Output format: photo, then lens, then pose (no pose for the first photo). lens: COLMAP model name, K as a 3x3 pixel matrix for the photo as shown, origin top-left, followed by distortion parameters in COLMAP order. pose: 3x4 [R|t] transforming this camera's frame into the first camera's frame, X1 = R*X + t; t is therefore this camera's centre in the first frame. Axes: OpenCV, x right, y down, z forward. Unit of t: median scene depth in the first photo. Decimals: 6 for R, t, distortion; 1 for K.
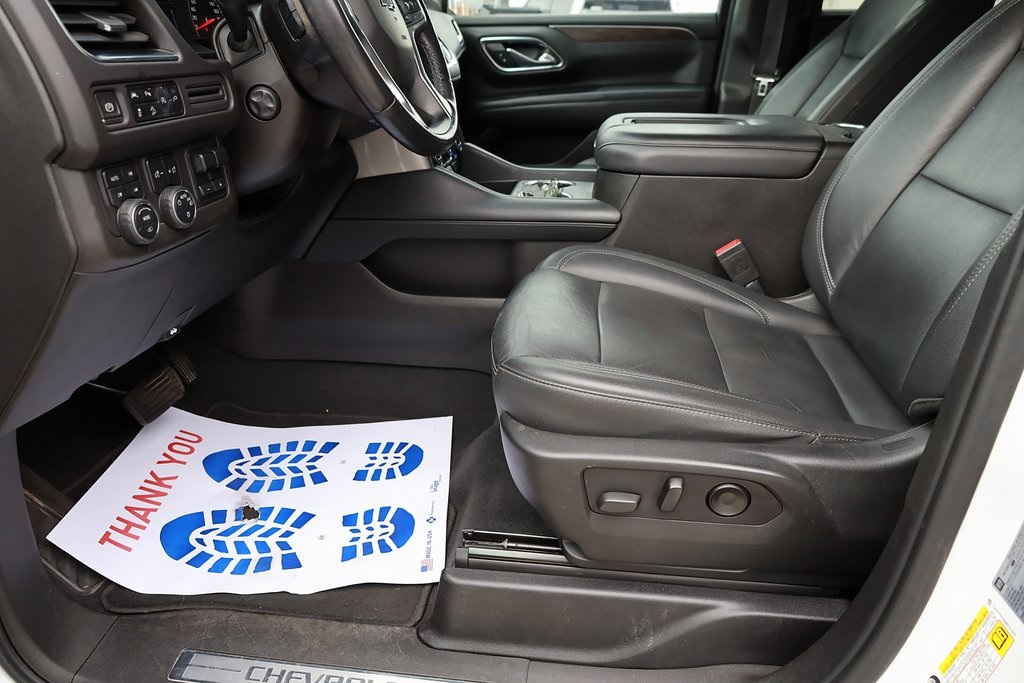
lens RADIAL K [[696.4, 0, 514.8], [0, 696.4, 336.7], [0, 0, 1]] dist [-0.010747, -0.000778]
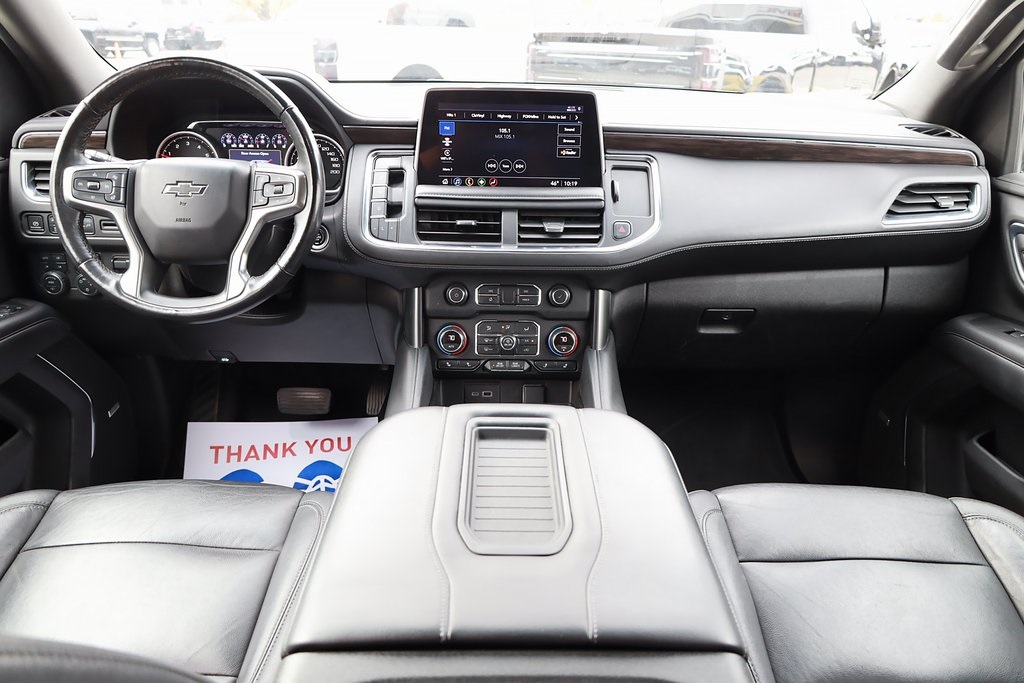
lens RADIAL K [[690.1, 0, 513.5], [0, 690.1, 345.4], [0, 0, 1]] dist [-0.018048, 0.000028]
pose [[0.145540, 0.407188, -0.901674, 0.722501], [-0.415714, 0.852187, 0.317739, -0.593833], [0.897775, 0.328595, 0.293301, 0.865083]]
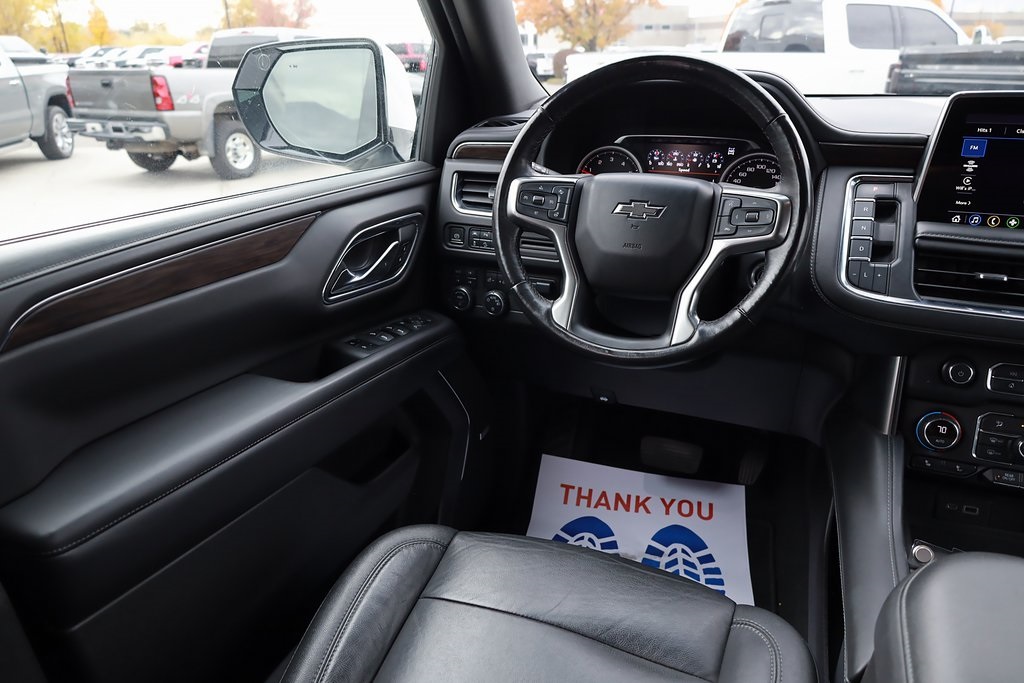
lens RADIAL K [[694.1, 0, 512.0], [0, 694.1, 341.5], [0, 0, 1]] dist [-0.014820, -0.002143]
pose [[-0.270947, 0.356167, -0.894278, 0.565335], [-0.379592, 0.814210, 0.439286, -0.483596], [0.884589, 0.458484, -0.085410, 0.704387]]
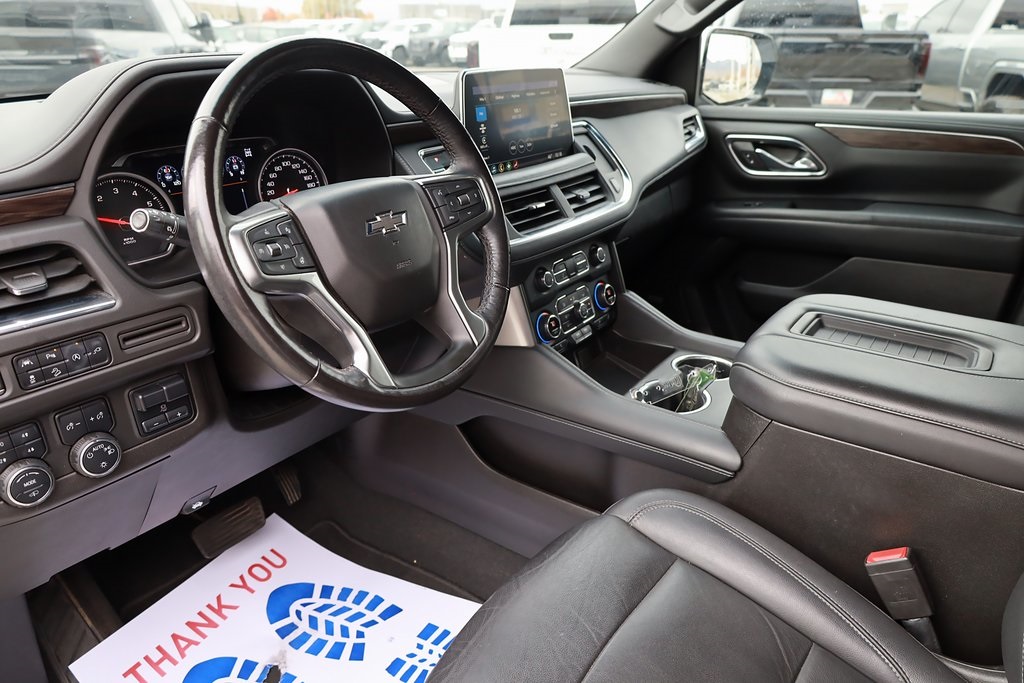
lens RADIAL K [[696.4, 0, 514.8], [0, 696.4, 336.7], [0, 0, 1]] dist [-0.010747, -0.000778]
pose [[0.879936, 0.177793, -0.440571, 0.238447], [-0.182834, 0.982643, 0.031378, -0.280391], [0.438503, 0.052941, 0.897169, 0.228031]]
